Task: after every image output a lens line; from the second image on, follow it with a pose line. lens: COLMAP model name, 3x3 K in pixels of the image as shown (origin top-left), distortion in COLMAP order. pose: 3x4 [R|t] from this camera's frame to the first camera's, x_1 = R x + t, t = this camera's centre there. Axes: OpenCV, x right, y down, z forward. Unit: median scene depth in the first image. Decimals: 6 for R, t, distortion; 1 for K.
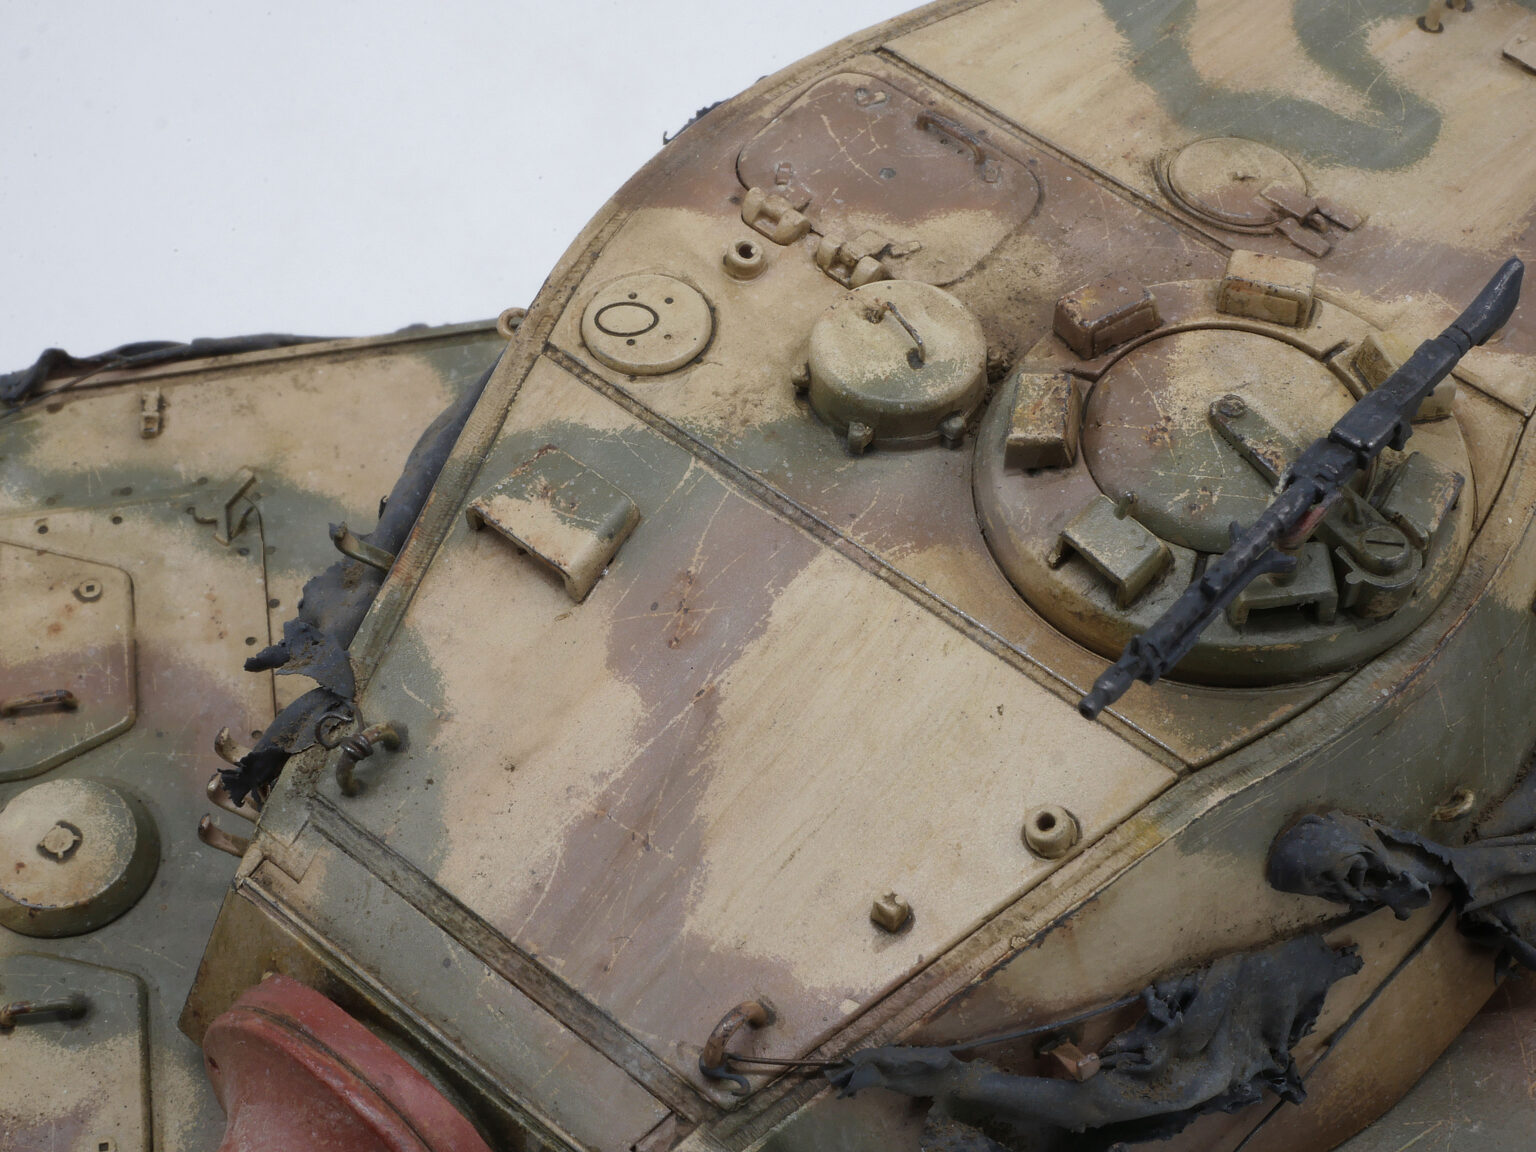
lens RADIAL K [[2896.2, 0, 768.0], [0, 2896.2, 576.0], [0, 0, 1]] dist [0.014988, 0.009214]
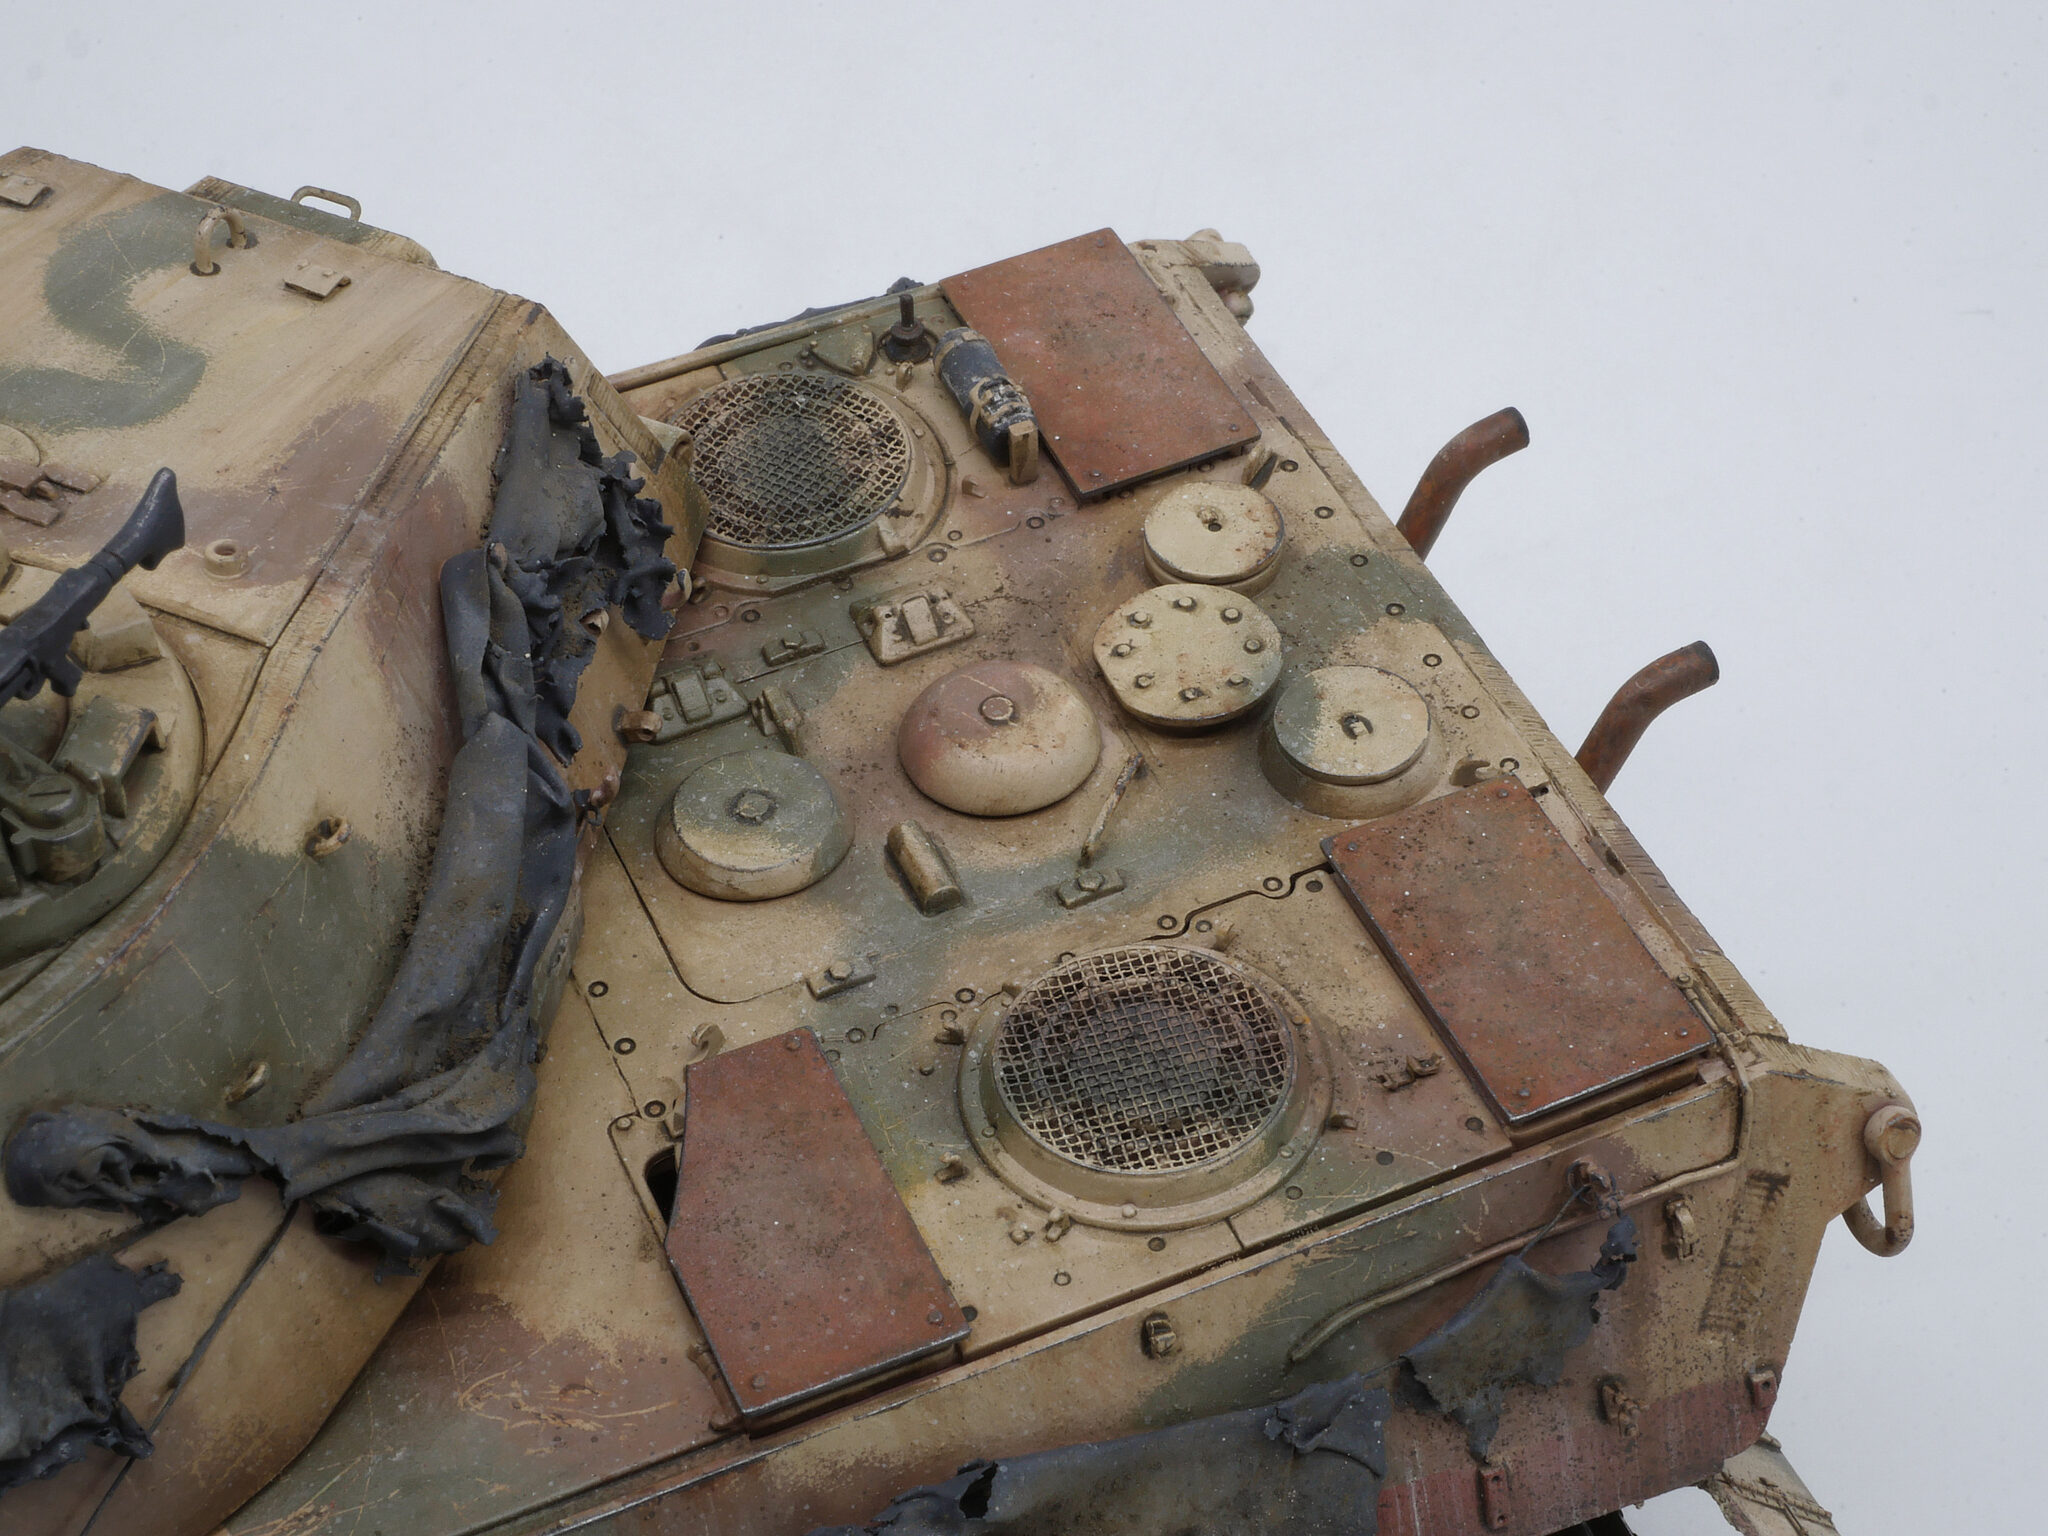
lens RADIAL K [[3861.5, 0, 1024.0], [0, 3861.5, 768.0], [0, 0, 1]] dist [0.014988, 0.009214]
pose [[0.967573, -0.191431, 0.164791, 0.287150], [0.210257, 0.971941, -0.105461, 0.158789], [-0.139979, 0.136690, 0.980674, -0.203831]]
